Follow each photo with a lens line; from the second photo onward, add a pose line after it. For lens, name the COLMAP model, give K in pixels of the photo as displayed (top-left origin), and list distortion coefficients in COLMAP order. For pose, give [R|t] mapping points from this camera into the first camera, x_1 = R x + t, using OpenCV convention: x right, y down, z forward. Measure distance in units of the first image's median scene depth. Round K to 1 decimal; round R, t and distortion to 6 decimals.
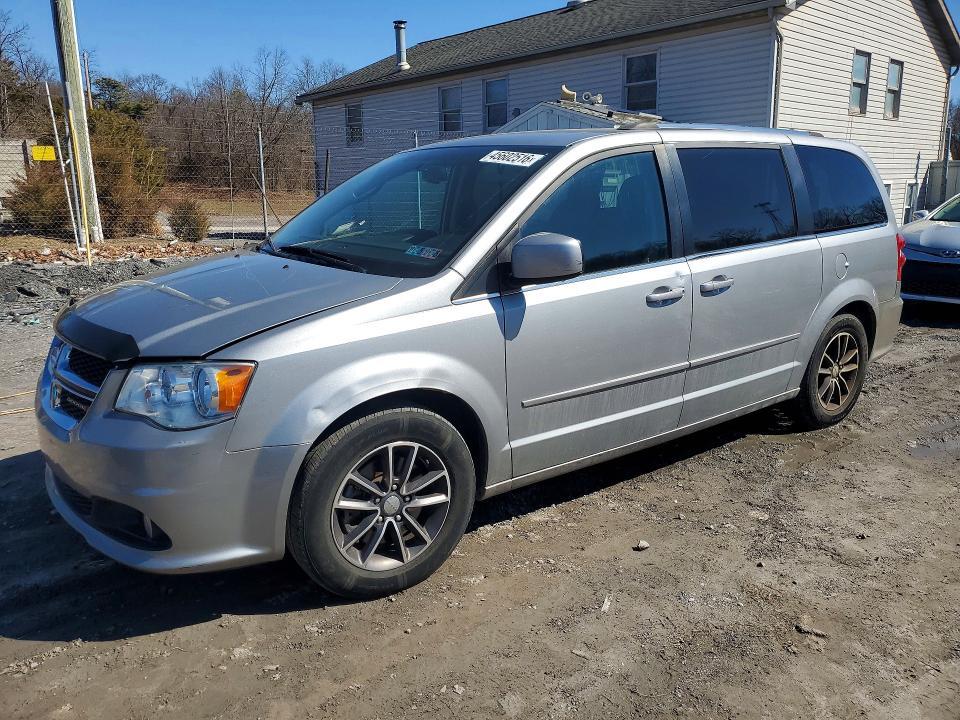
lens RADIAL K [[759.9, 0, 487.0], [0, 759.9, 358.9], [0, 0, 1]] dist [0.001332, 0.003084]
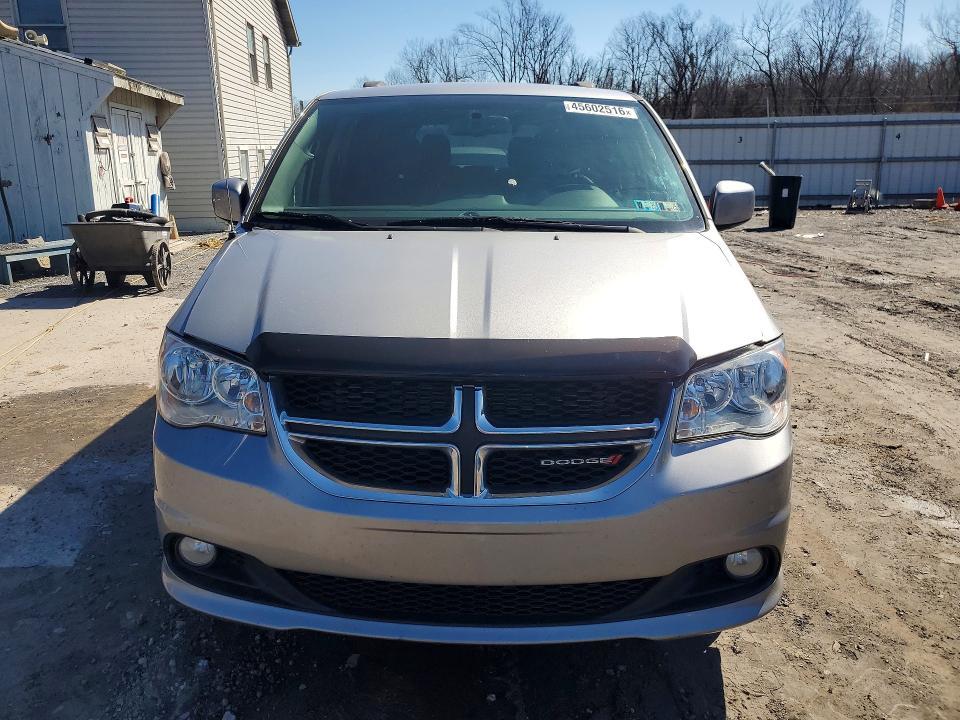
lens RADIAL K [[720.7, 0, 452.5], [0, 720.7, 358.8], [0, 0, 1]] dist [0.027940, 0.001812]
pose [[0.640819, -0.208437, 0.738854, -0.870489], [0.167964, 0.977185, 0.129995, -0.105375], [-0.749092, 0.040798, 0.661208, 0.539775]]
